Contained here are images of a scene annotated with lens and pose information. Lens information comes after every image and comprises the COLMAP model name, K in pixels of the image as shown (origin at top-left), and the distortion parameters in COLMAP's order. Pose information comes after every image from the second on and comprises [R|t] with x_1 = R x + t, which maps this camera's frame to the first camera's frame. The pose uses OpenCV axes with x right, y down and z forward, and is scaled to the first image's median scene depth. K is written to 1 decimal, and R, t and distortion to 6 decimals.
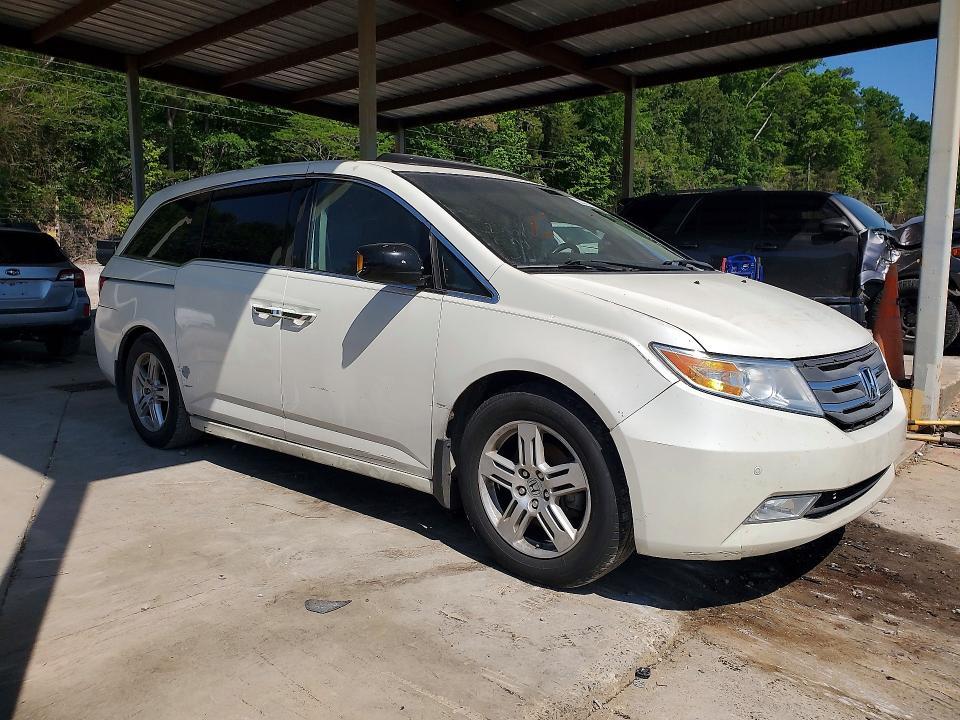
lens RADIAL K [[766.3, 0, 480.0], [0, 766.3, 360.0], [0, 0, 1]] dist [0.089887, 0.000156]
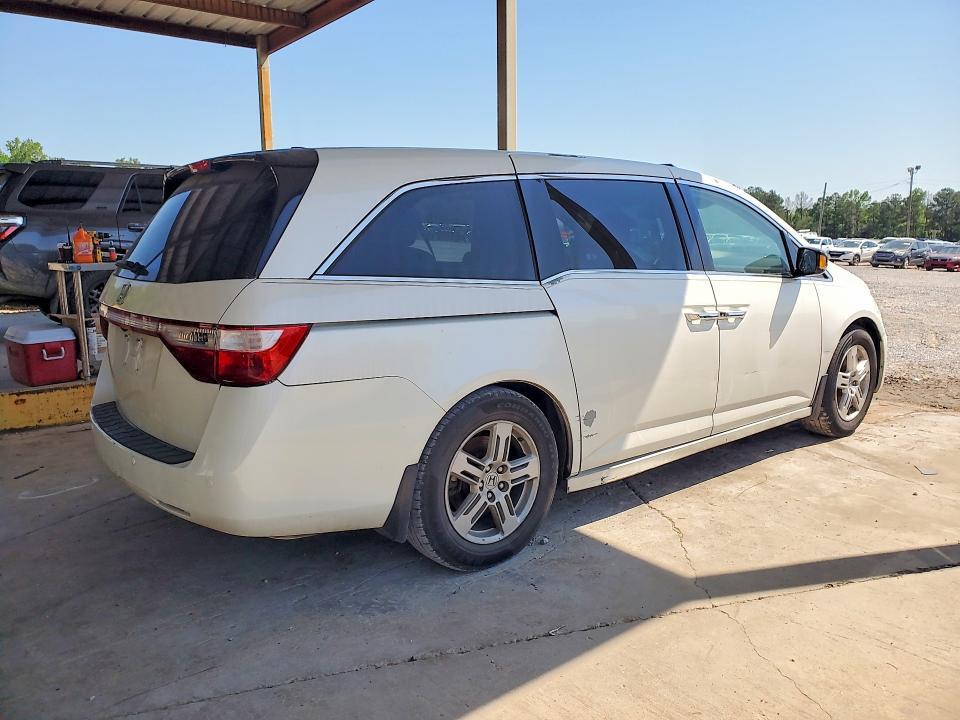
lens RADIAL K [[691.1, 0, 480.0], [0, 691.1, 360.0], [0, 0, 1]] dist [-0.002361, 0.000542]
pose [[0.185557, -0.167250, 0.968296, -1.266814], [0.144620, 0.979326, 0.141441, -0.184748], [-0.971933, 0.113790, 0.205908, 1.155274]]
